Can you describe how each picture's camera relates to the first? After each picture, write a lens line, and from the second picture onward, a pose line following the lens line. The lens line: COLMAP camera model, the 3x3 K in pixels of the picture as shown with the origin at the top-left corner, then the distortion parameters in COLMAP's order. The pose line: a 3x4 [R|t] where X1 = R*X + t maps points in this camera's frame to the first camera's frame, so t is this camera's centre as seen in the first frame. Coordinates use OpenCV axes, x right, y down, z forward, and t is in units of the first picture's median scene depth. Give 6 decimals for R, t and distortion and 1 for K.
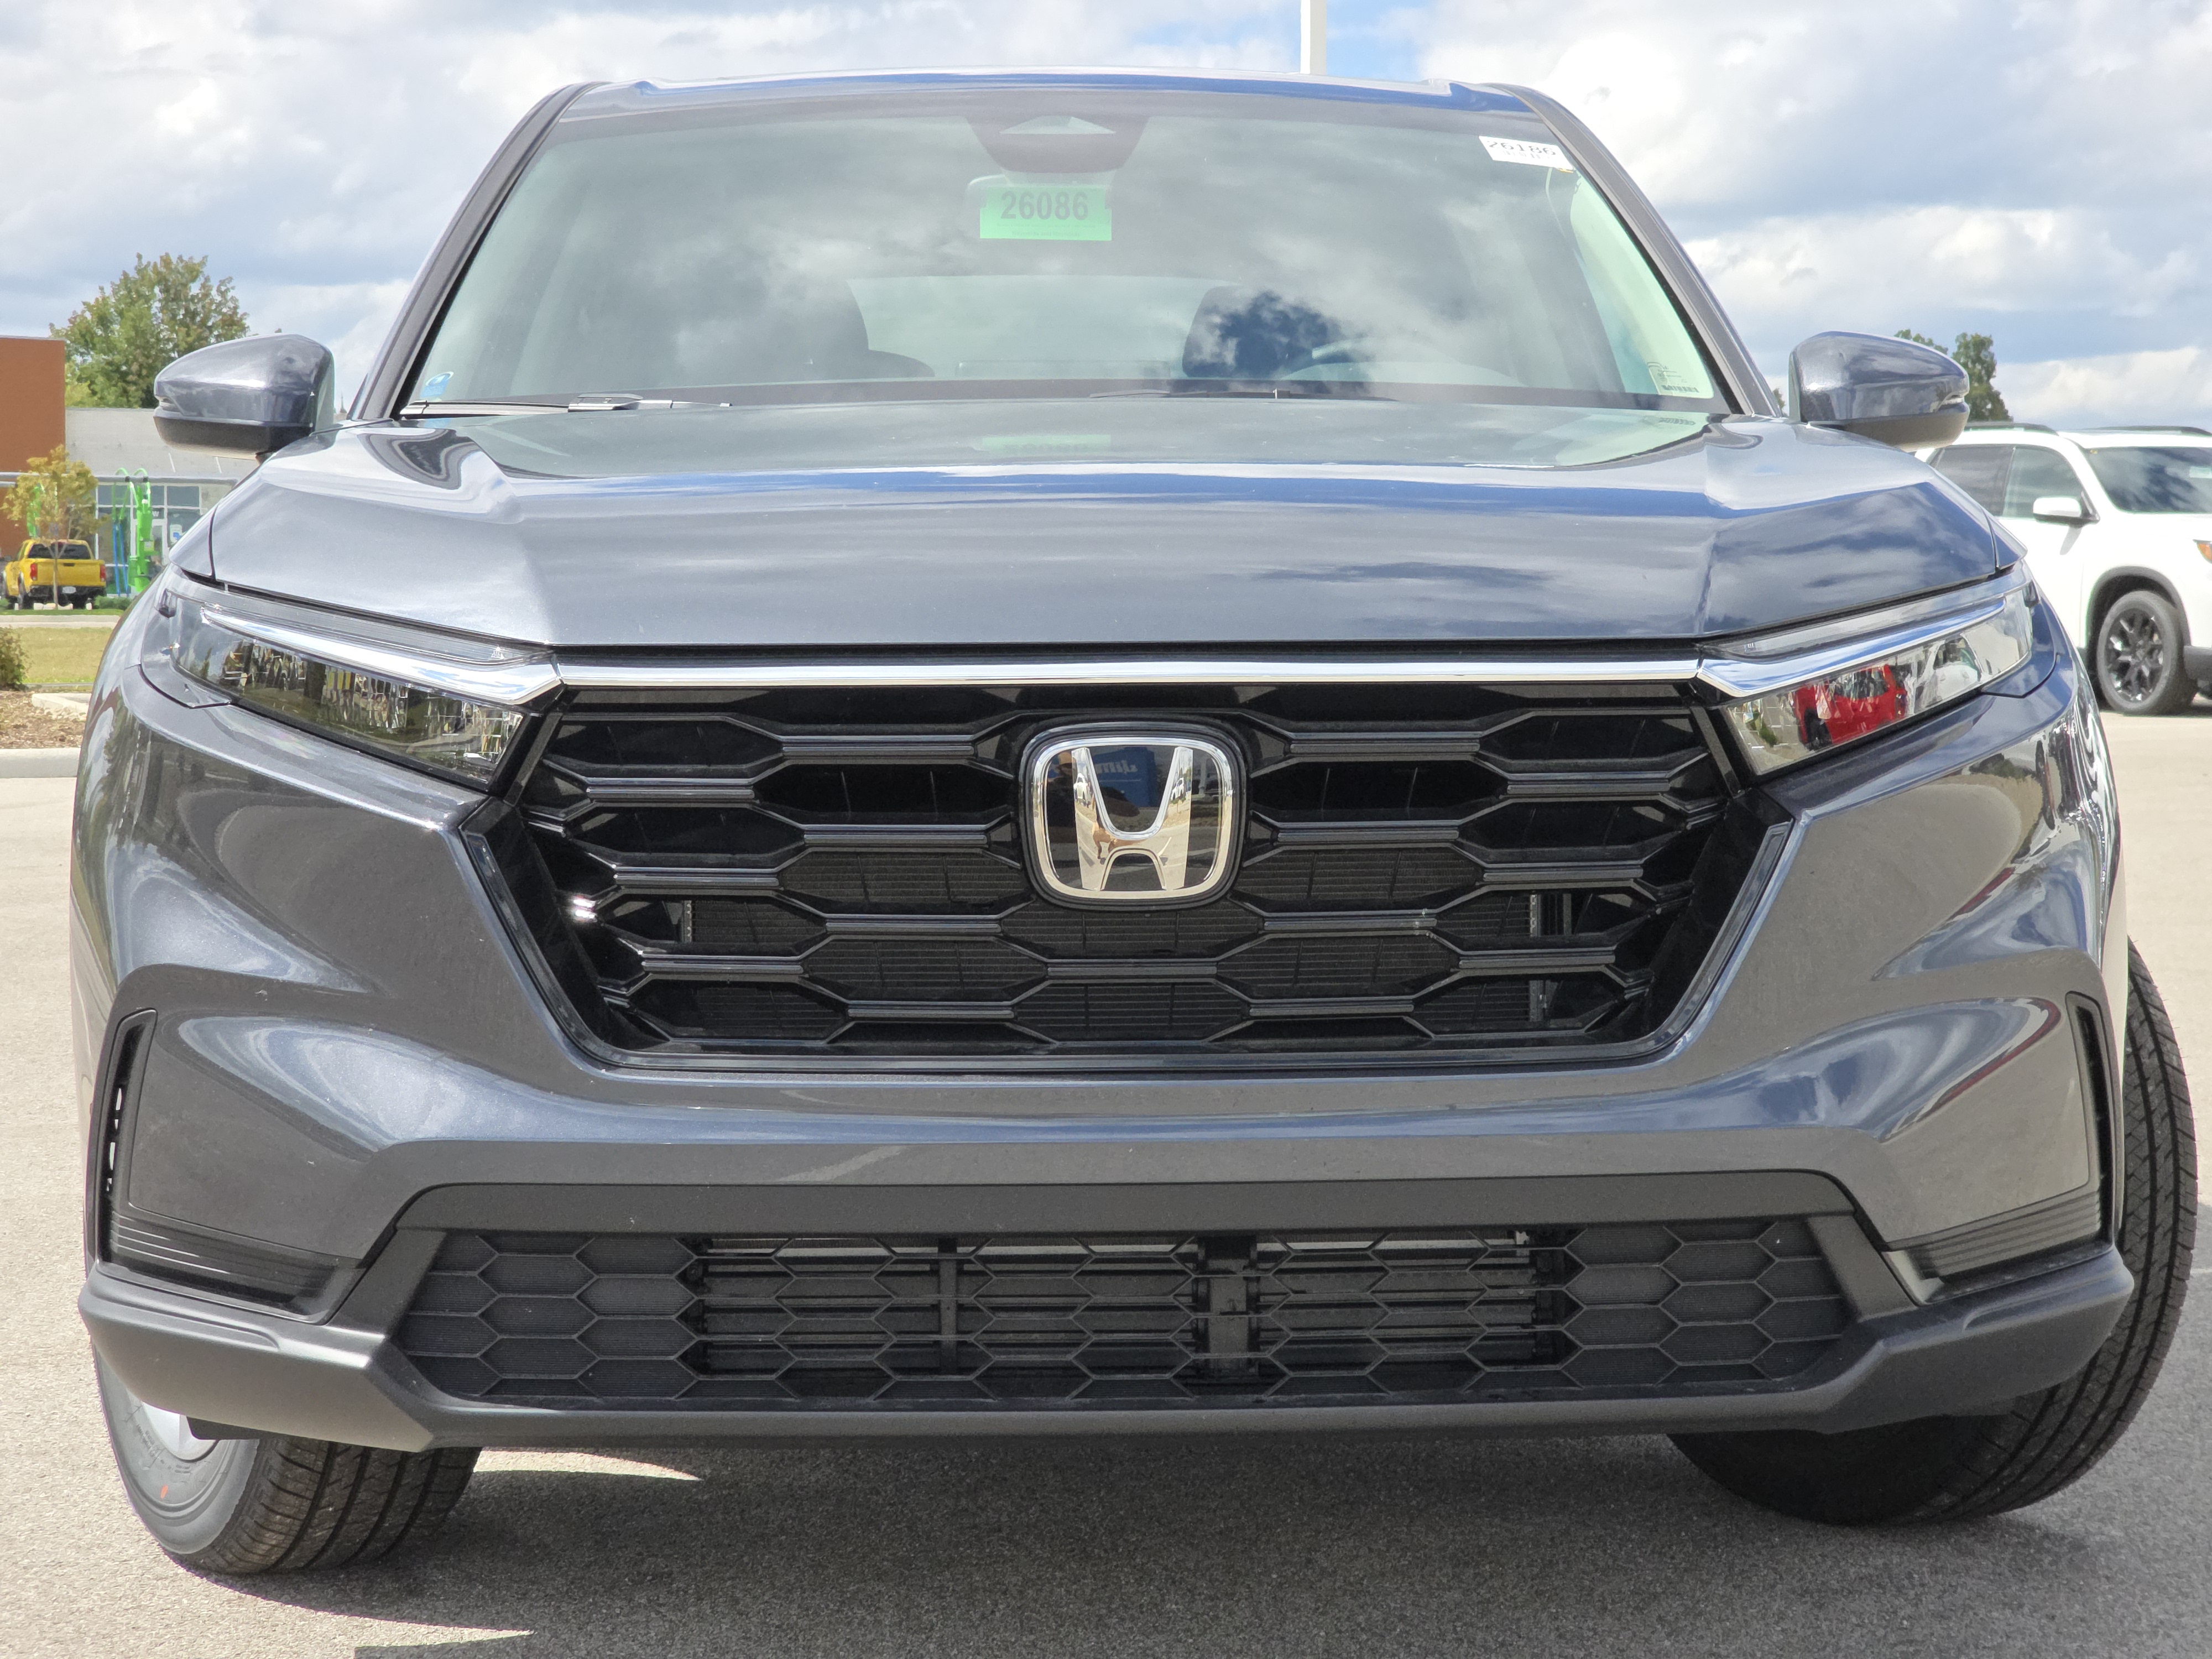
lens RADIAL K [[5051.1, 0, 1106.0], [0, 5051.1, 829.5], [0, 0, 1]] dist [0.049723, 0.597499]
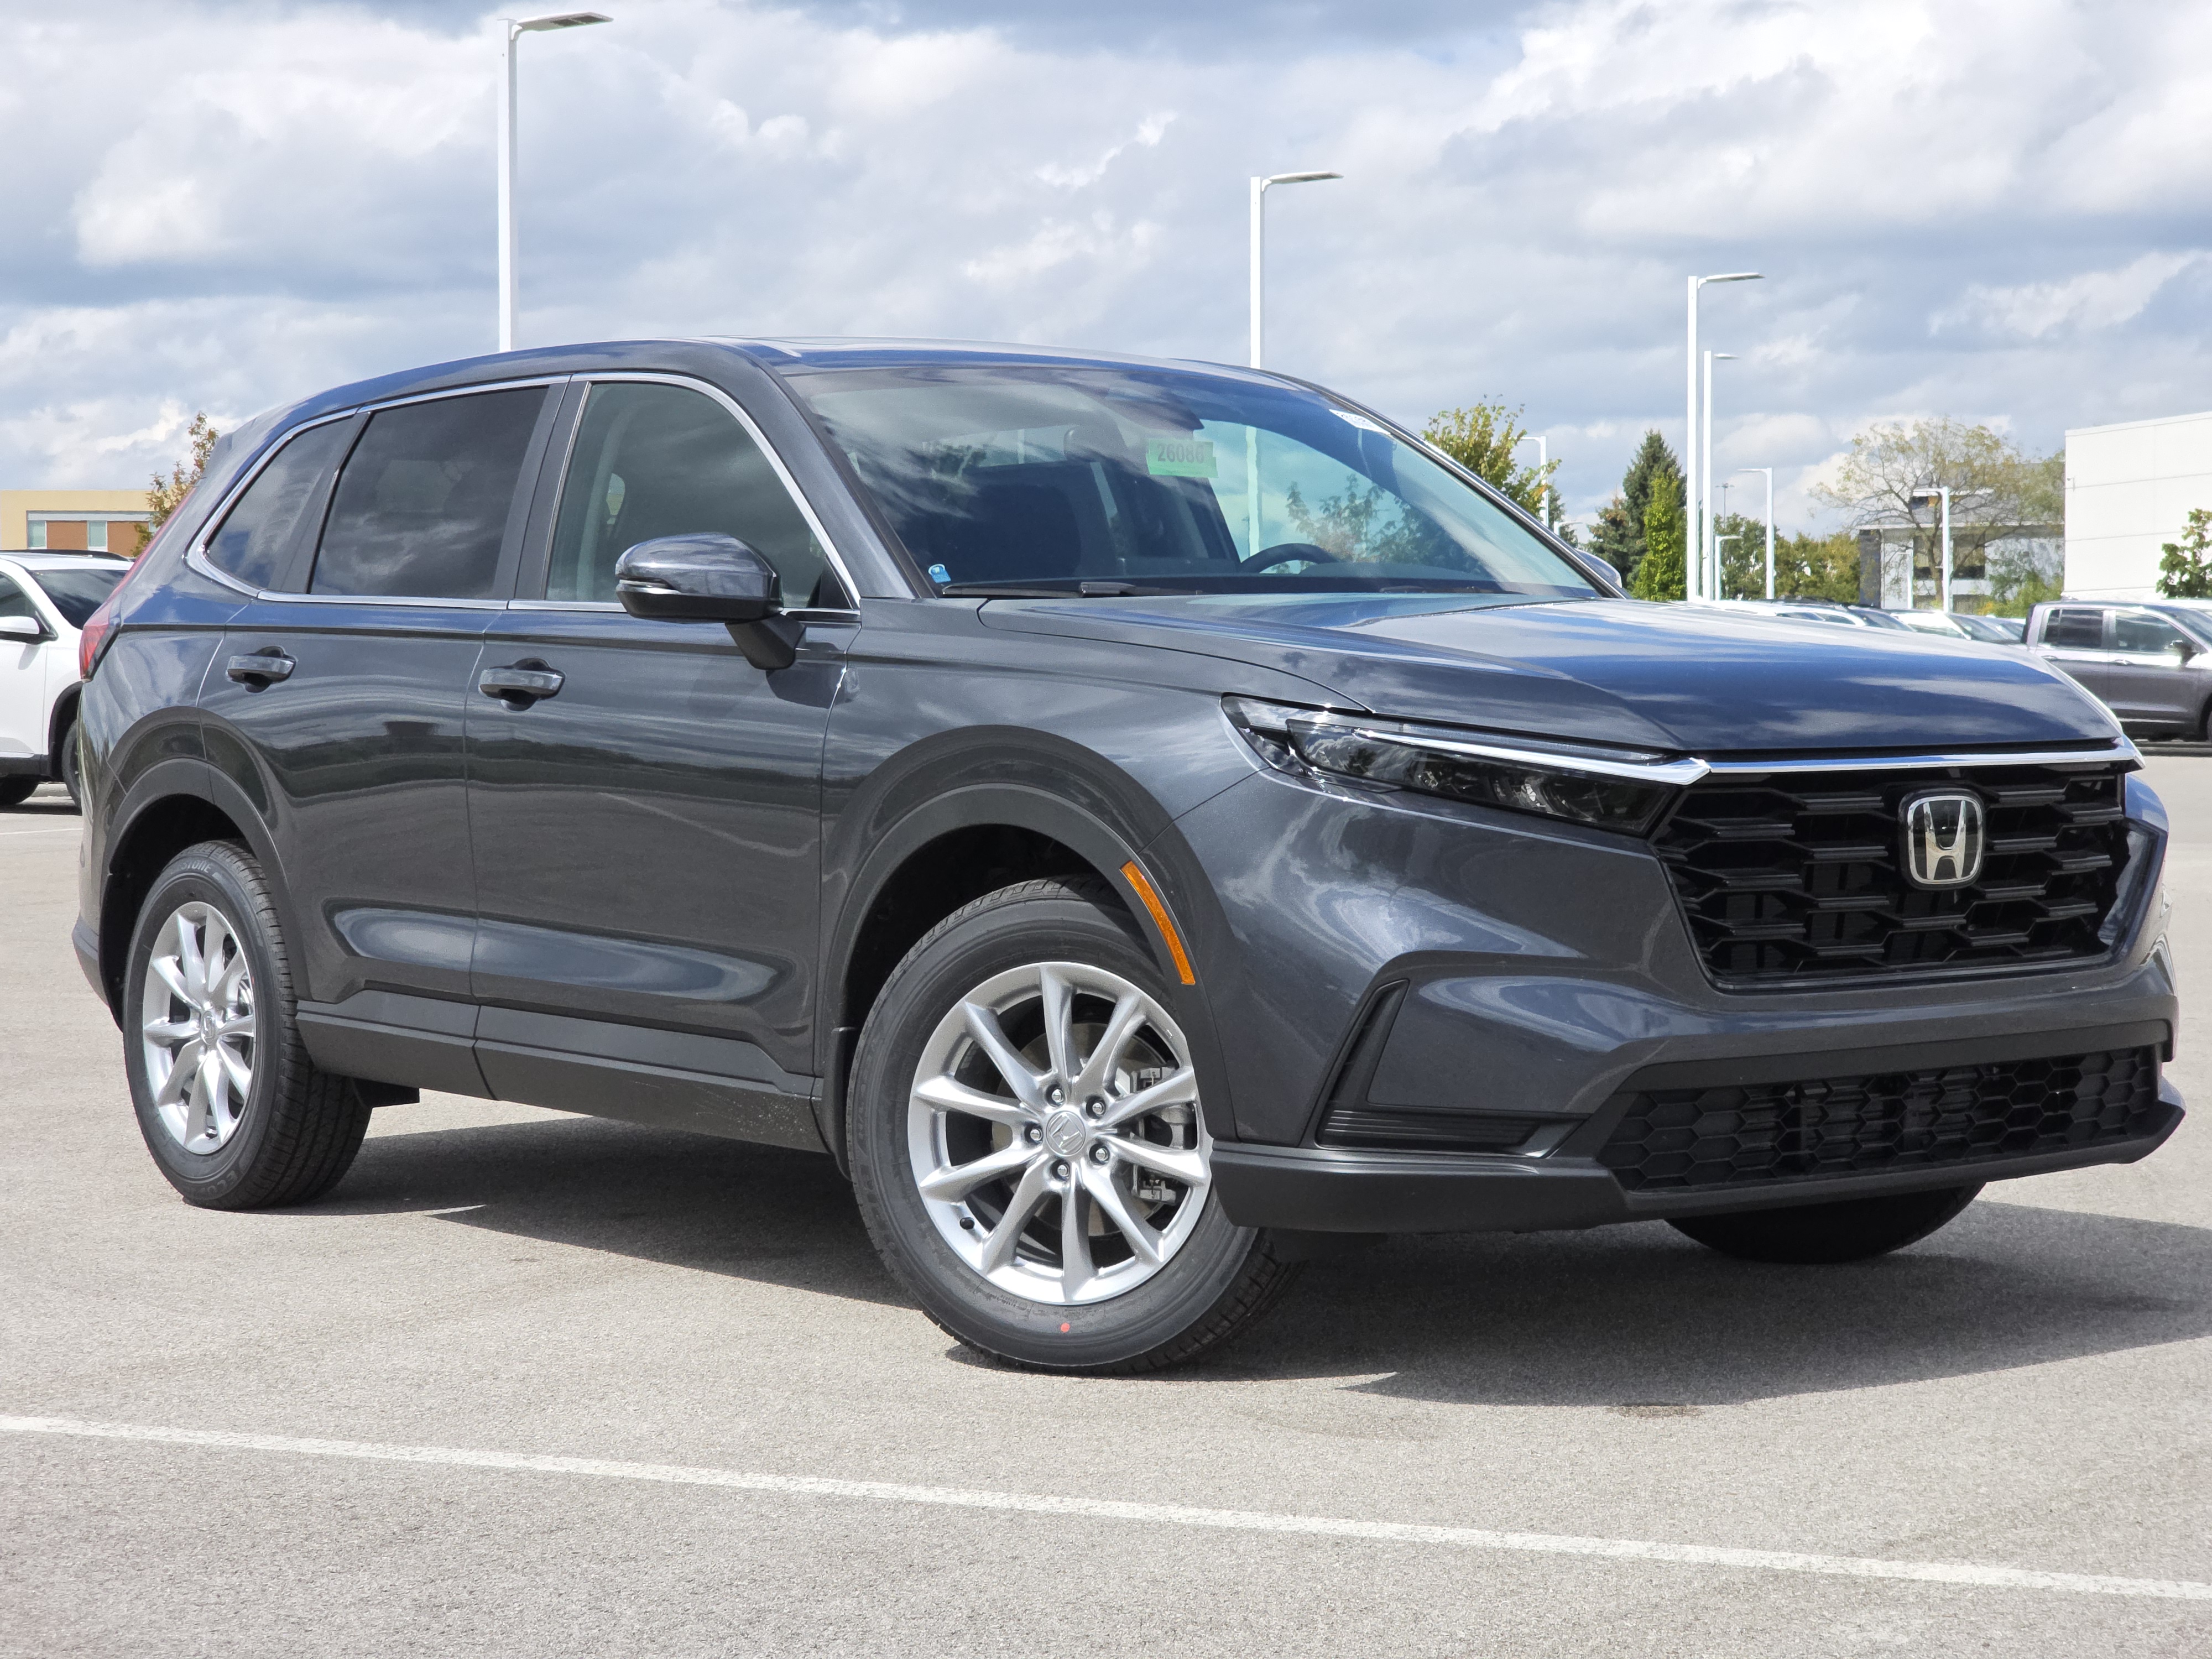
lens RADIAL K [[5067.2, 0, 1080.0], [0, 5067.2, 801.7], [0, 0, 1]] dist [0.007574, 1.018380]
pose [[0.785110, -0.024315, 0.618878, -1.358442], [0.038995, 0.999187, -0.010213, -0.009288], [-0.618127, 0.032152, 0.785420, -0.236438]]
